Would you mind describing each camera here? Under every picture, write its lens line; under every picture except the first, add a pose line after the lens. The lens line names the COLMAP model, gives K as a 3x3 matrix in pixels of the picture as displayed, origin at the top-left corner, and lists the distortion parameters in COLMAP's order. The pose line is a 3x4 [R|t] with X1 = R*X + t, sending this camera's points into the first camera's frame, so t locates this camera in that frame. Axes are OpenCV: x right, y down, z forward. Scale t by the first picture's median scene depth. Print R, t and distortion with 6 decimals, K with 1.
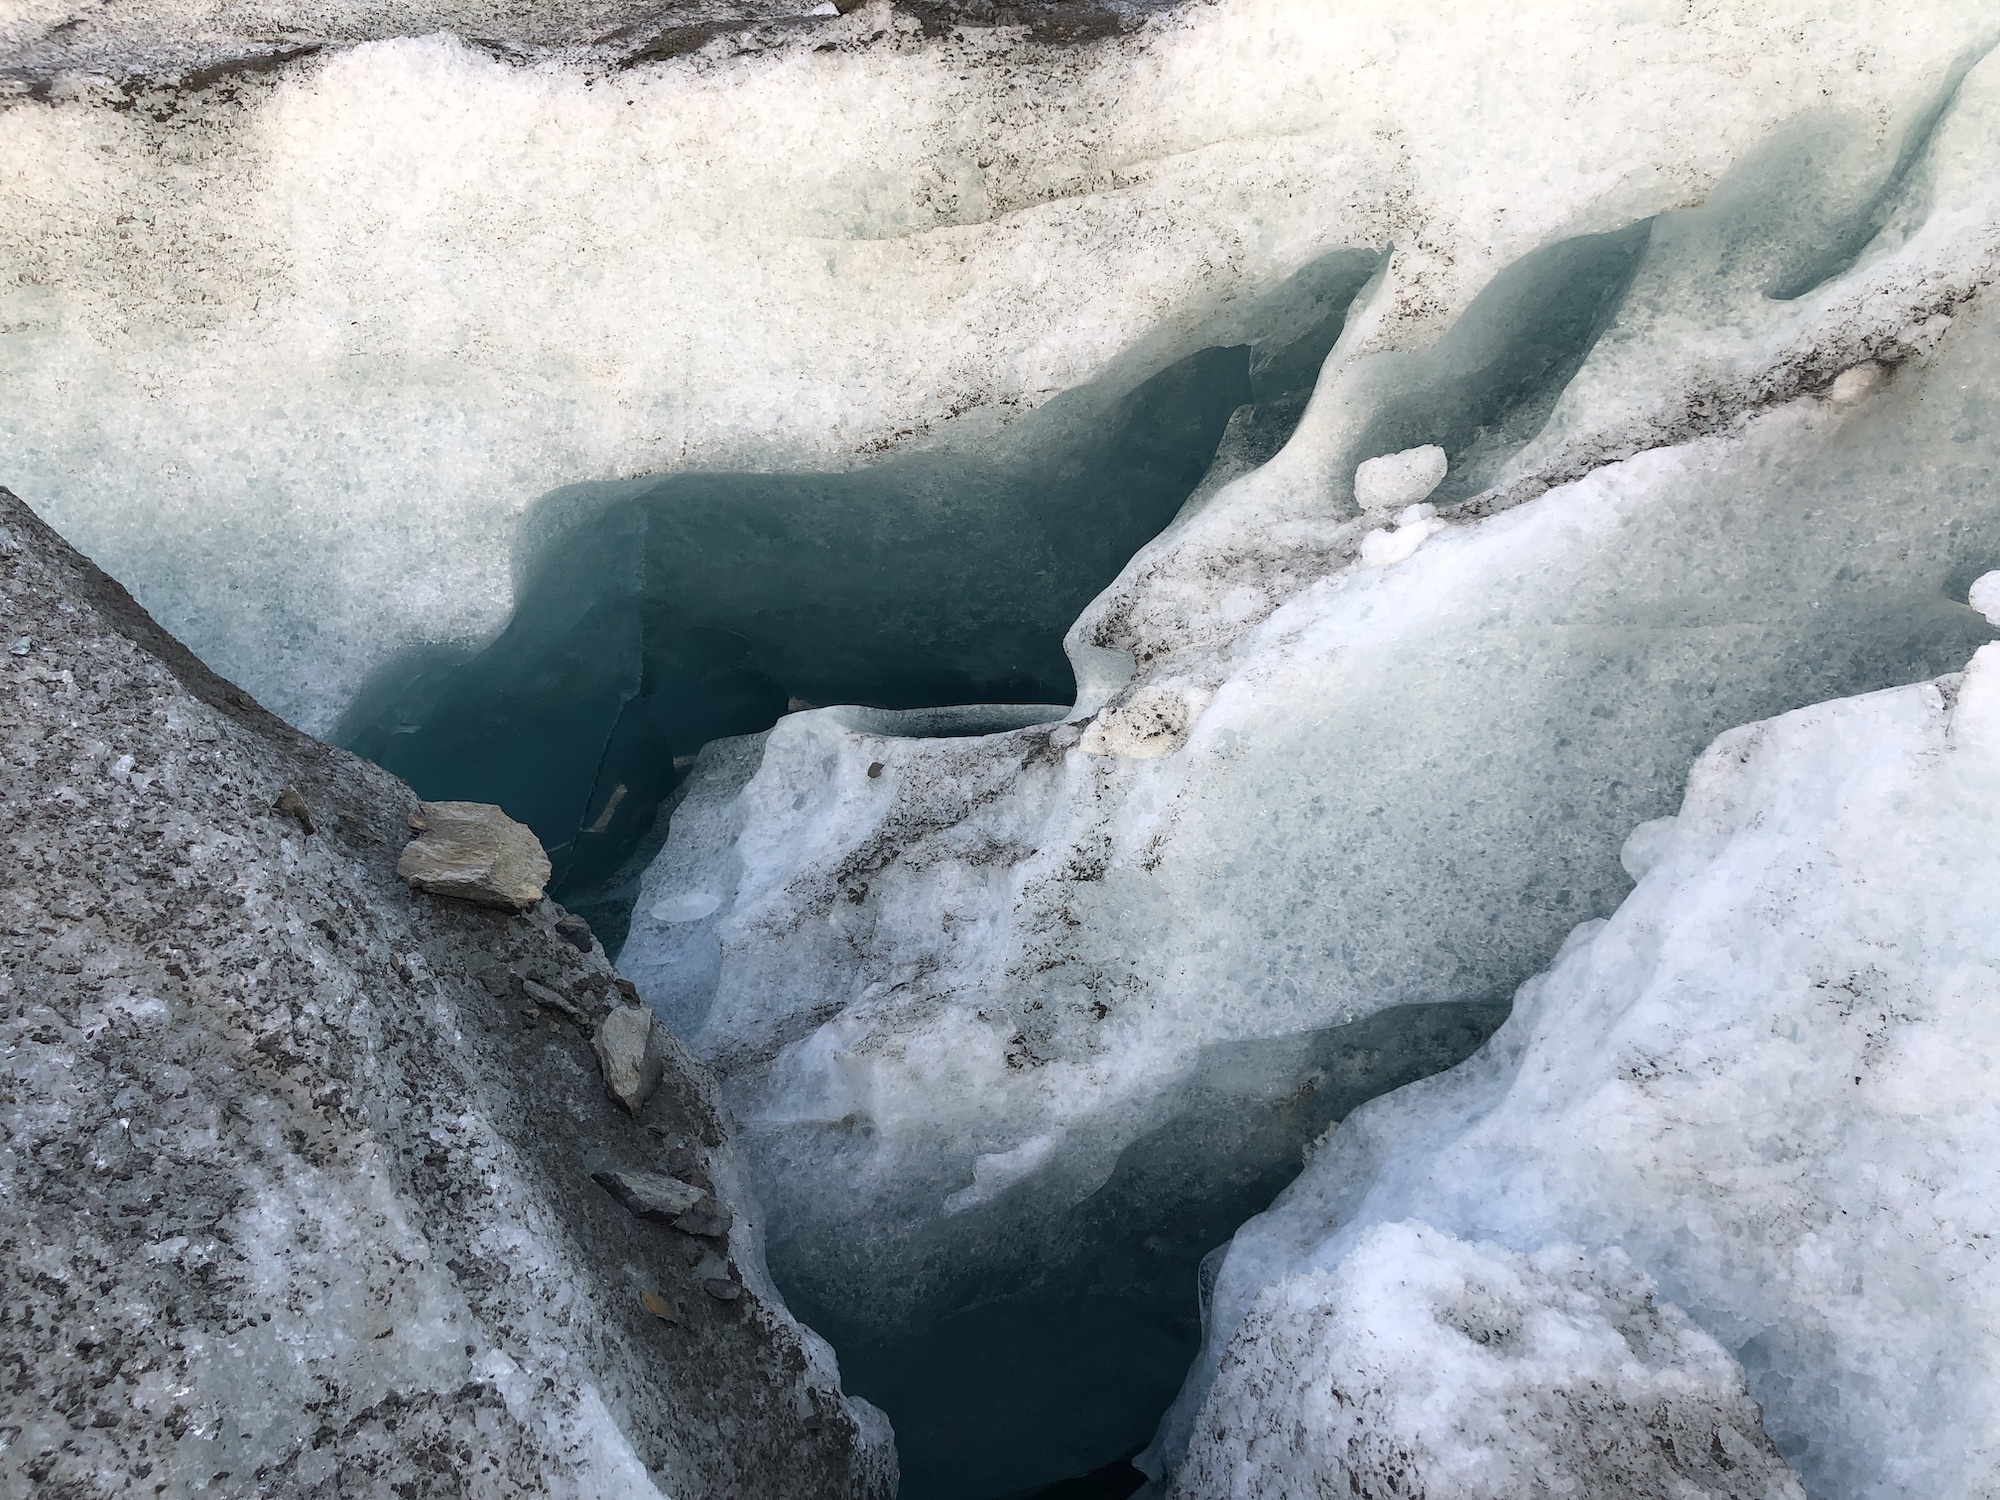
lens RADIAL K [[1624.9, 0, 997.4], [0, 1624.9, 753.0], [0, 0, 1]] dist [0.008079, 0.001439]
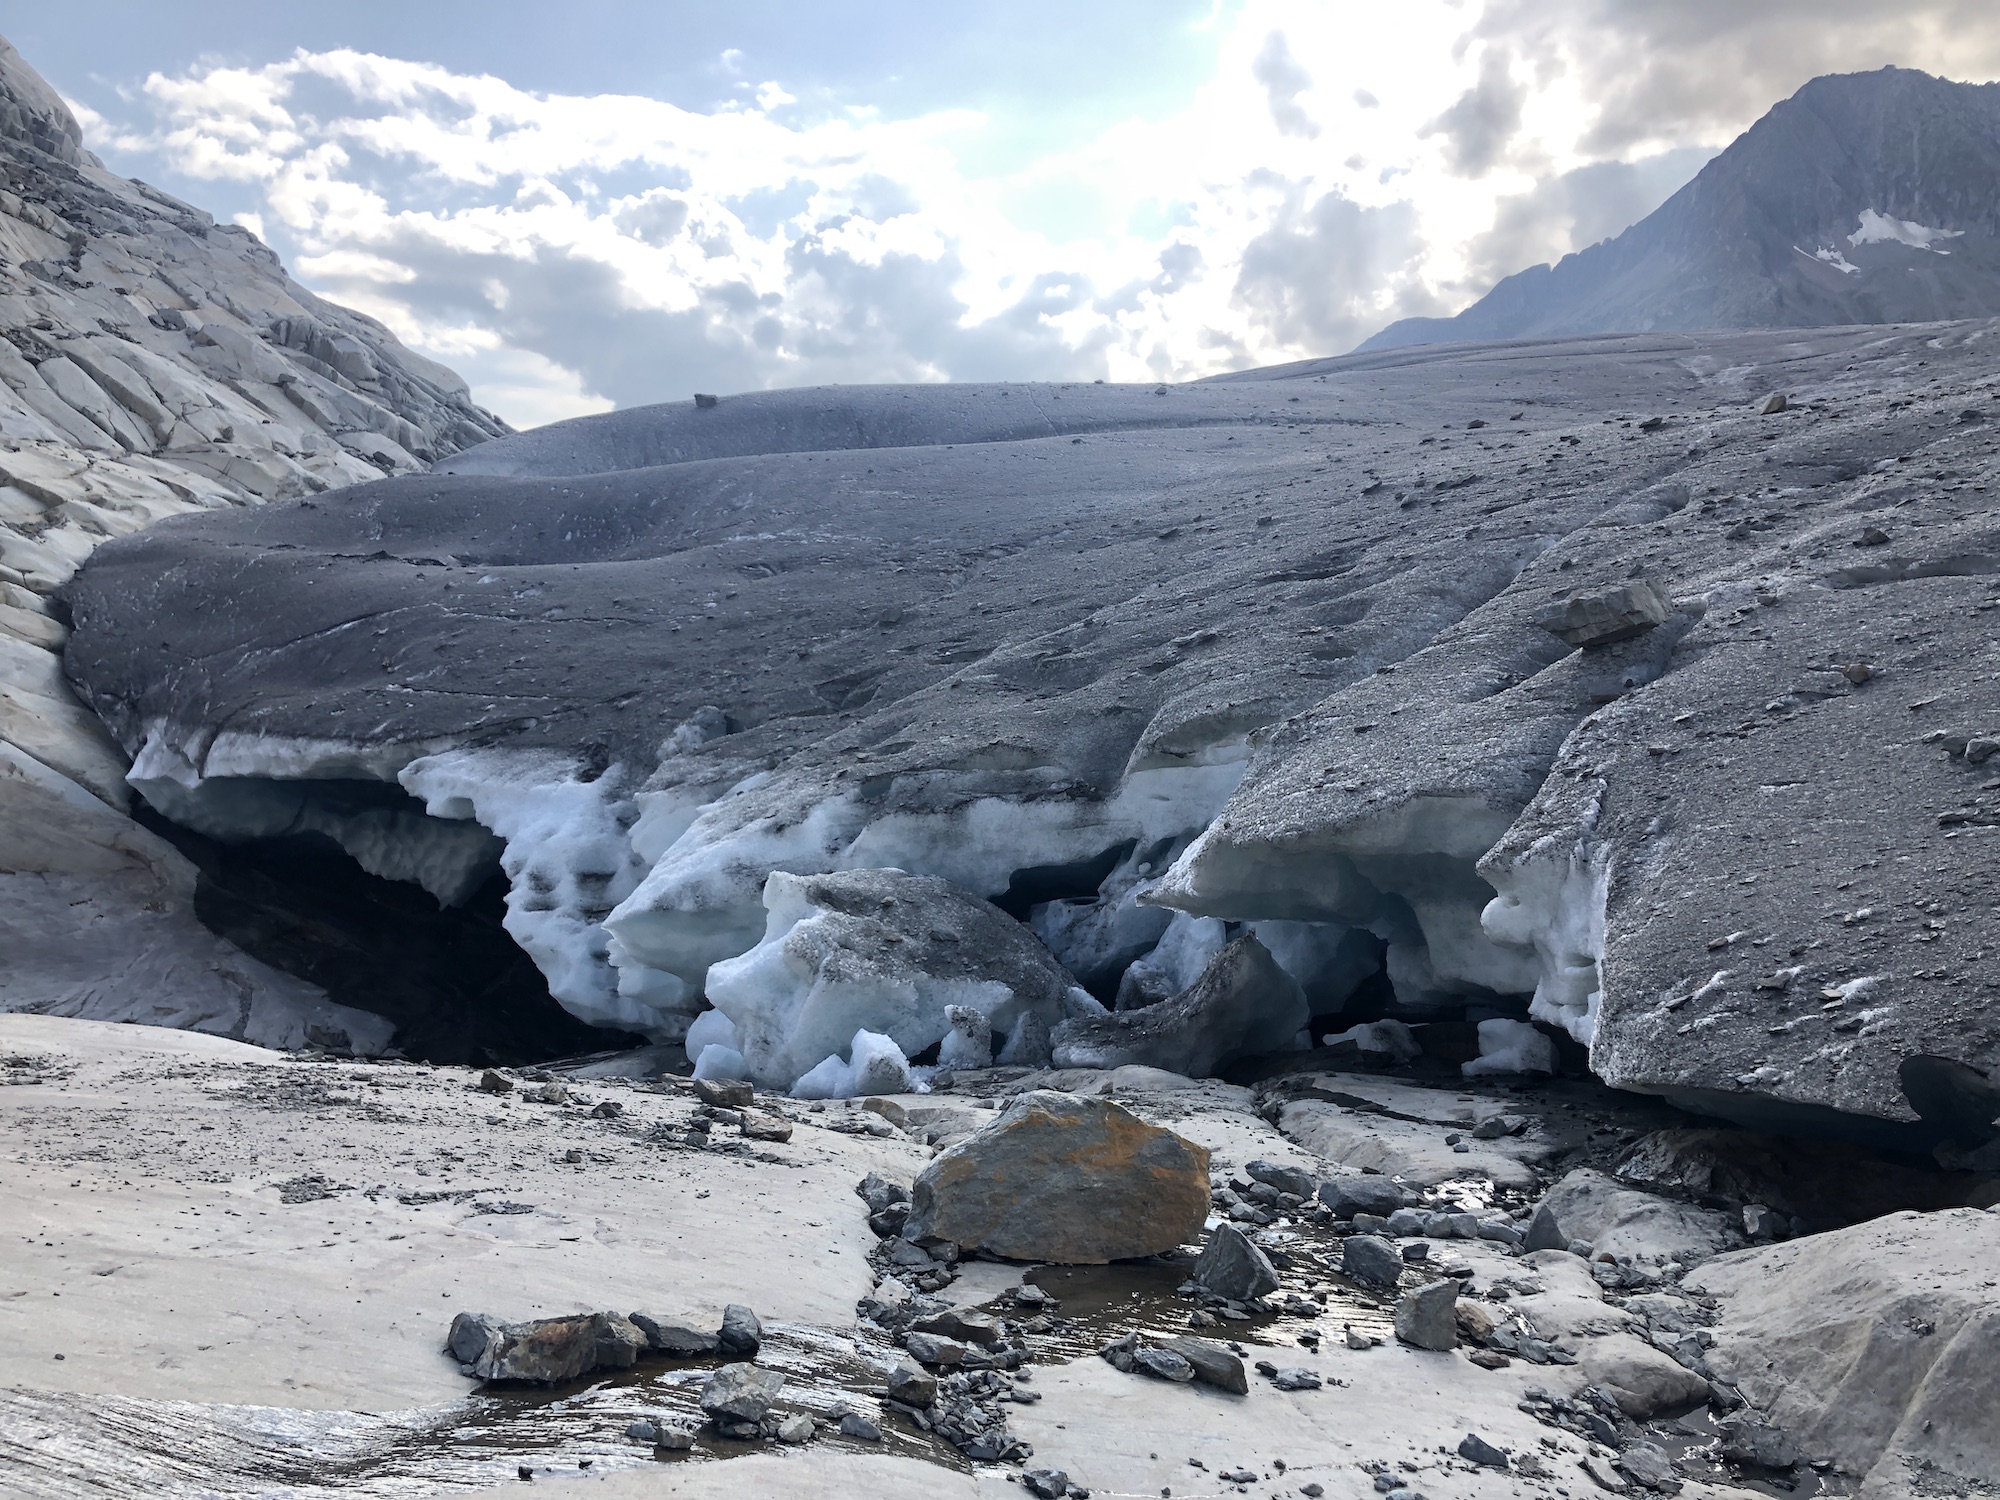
lens RADIAL K [[1624.9, 0, 1003.5], [0, 1624.9, 746.1], [0, 0, 1]] dist [0.008079, 0.001439]
pose [[0.998436, -0.049866, 0.025268, -0.498034], [0.049902, 0.998754, -0.000797, -0.698084], [-0.025197, 0.002057, 0.999680, -5.834083]]
